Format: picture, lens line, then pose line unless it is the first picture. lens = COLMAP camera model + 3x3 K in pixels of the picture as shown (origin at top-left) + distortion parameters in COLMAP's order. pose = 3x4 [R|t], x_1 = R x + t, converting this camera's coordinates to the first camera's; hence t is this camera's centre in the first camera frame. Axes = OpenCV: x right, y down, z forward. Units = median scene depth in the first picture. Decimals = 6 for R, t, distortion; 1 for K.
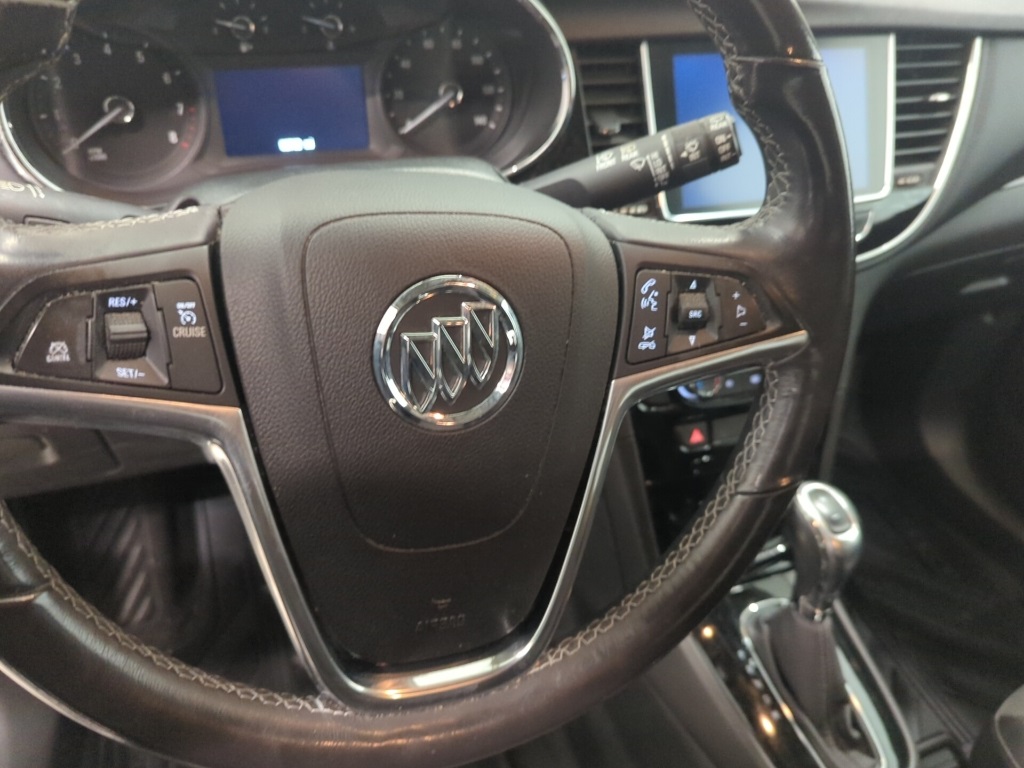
lens RADIAL K [[837.4, 0, 513.3], [0, 837.4, 379.2], [0, 0, 1]] dist [0.061004, -0.062015]
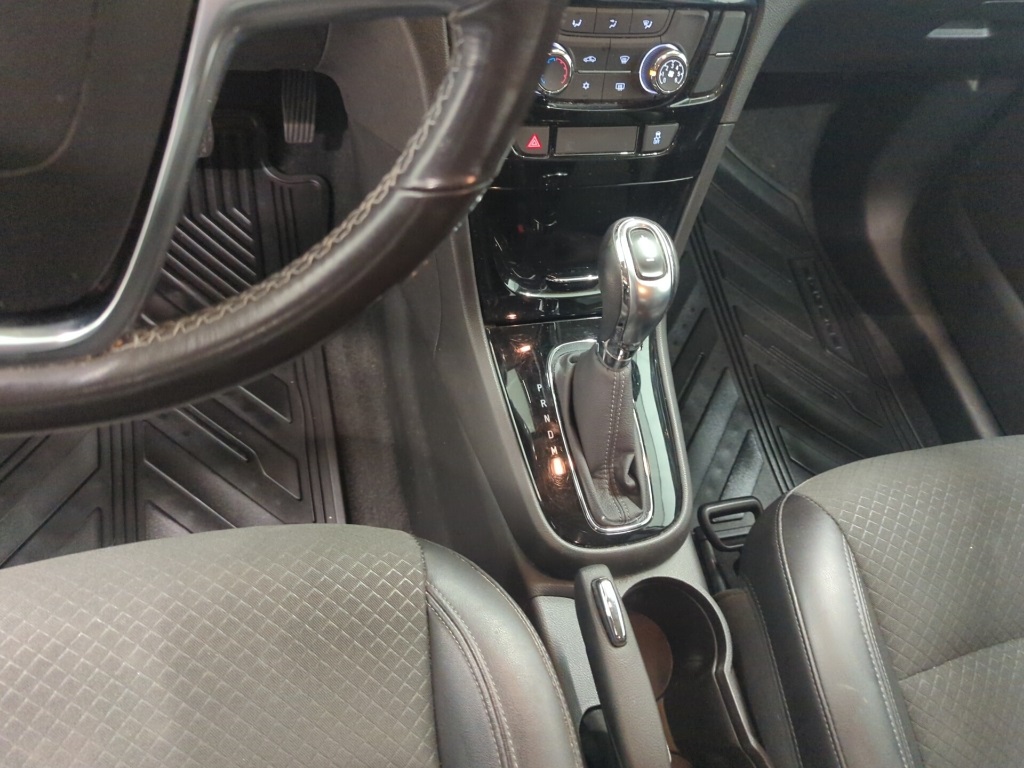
lens RADIAL K [[832.5, 0, 529.4], [0, 832.5, 351.6], [0, 0, 1]] dist [0.066890, -0.003889]
pose [[0.982501, 0.183667, 0.030959, 0.397360], [-0.184500, 0.936910, 0.296918, 0.026561], [0.025529, -0.297434, 0.954401, 0.220425]]
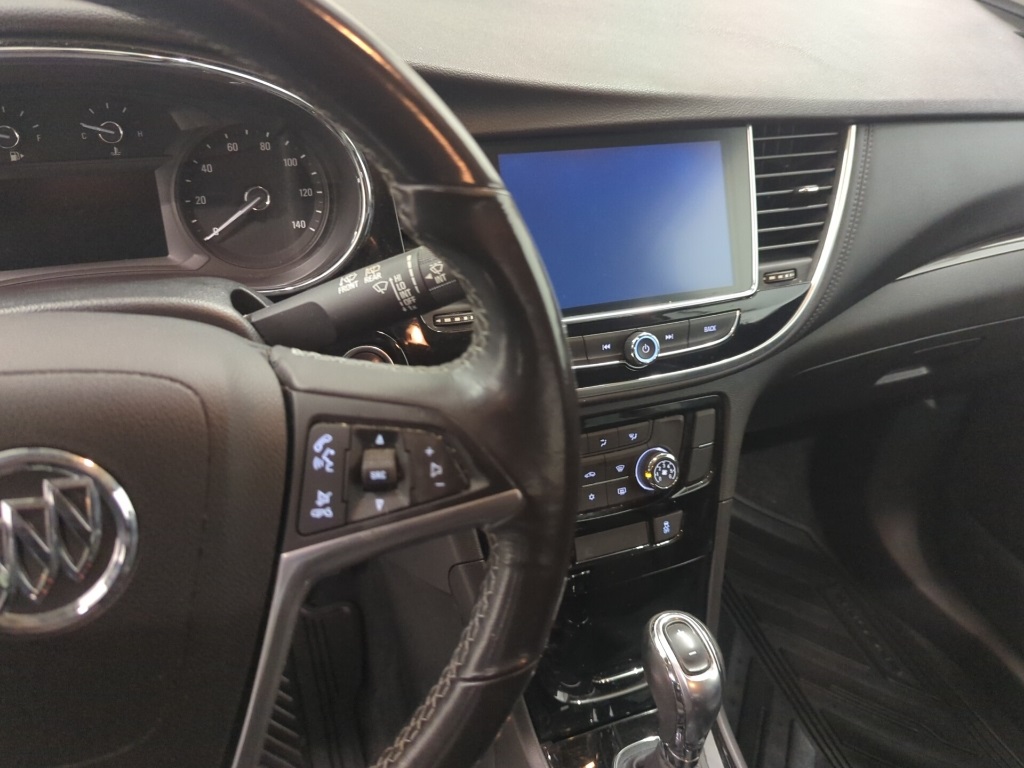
lens RADIAL K [[829.5, 0, 519.9], [0, 829.5, 380.5], [0, 0, 1]] dist [0.072628, -0.066970]
pose [[0.999631, -0.012784, -0.023970, 0.357837], [0.011104, 0.997559, -0.068937, -0.106254], [0.024793, 0.068645, 0.997333, 0.144985]]
